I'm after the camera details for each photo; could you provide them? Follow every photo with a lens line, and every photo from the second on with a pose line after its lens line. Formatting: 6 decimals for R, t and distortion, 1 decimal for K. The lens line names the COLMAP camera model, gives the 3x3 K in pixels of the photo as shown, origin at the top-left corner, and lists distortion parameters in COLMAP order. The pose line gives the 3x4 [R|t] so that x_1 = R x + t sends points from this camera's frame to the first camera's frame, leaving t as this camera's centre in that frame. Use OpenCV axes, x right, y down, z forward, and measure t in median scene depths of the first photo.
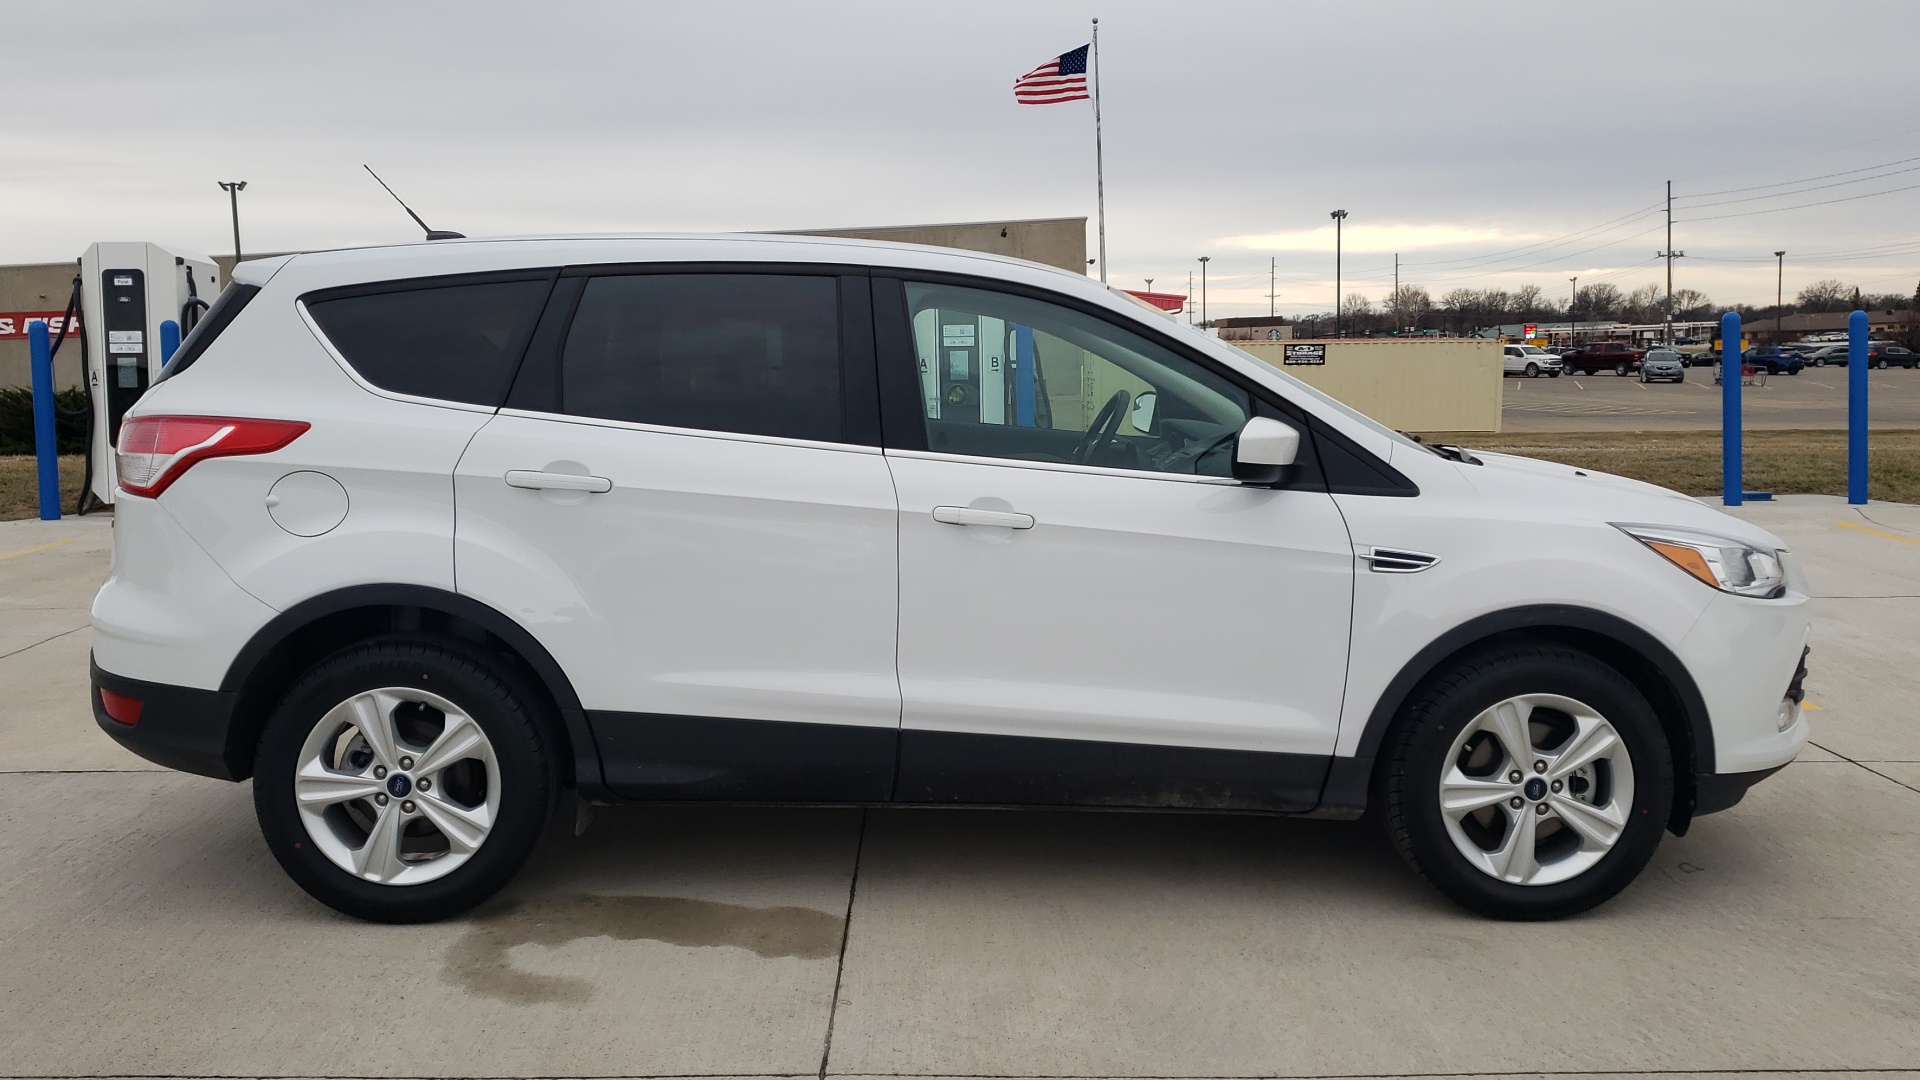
lens RADIAL K [[1698.1, 0, 988.6], [0, 1698.1, 536.8], [0, 0, 1]] dist [0.044742, -0.075879]
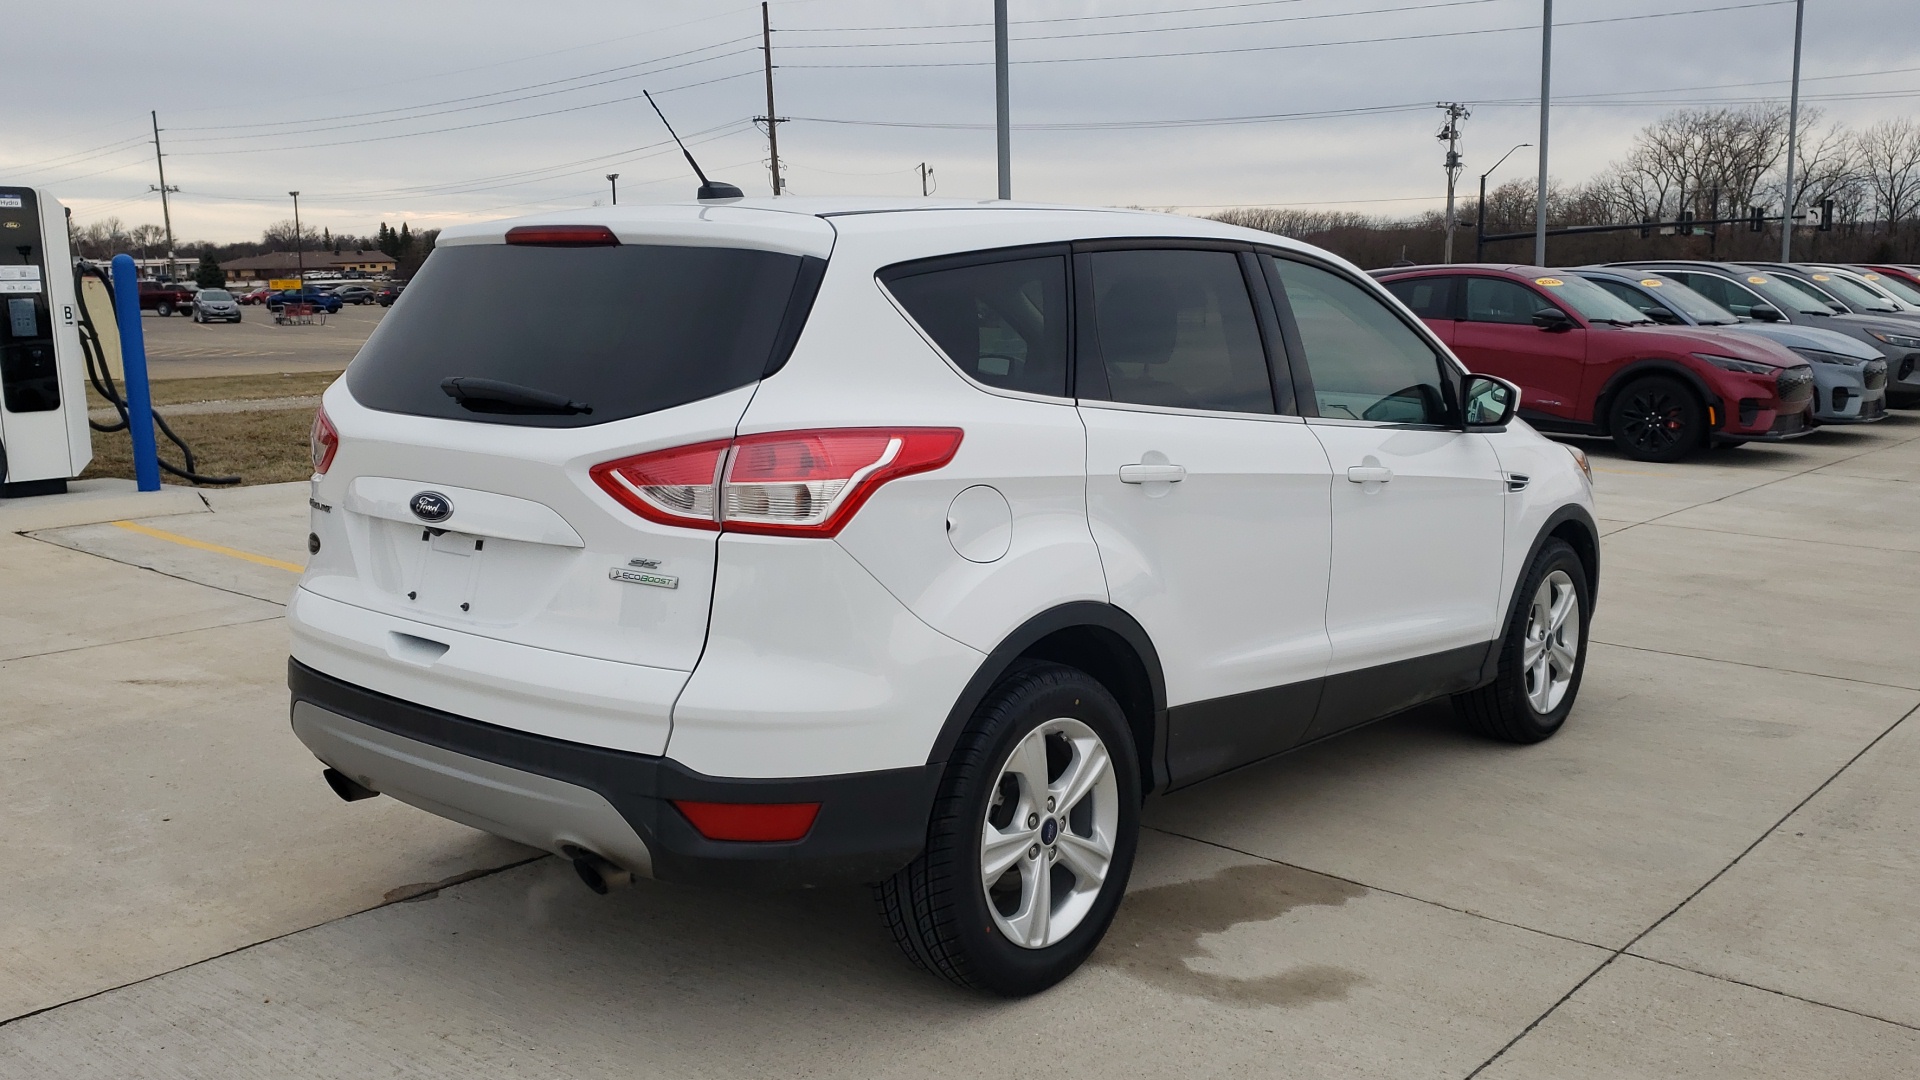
lens RADIAL K [[1698.1, 0, 979.6], [0, 1698.1, 543.4], [0, 0, 1]] dist [0.044742, -0.075879]
pose [[0.665917, -0.111339, 0.737670, -0.986940], [0.081799, 0.993736, 0.076145, -0.071488], [-0.741528, 0.009634, 0.670853, 0.431975]]
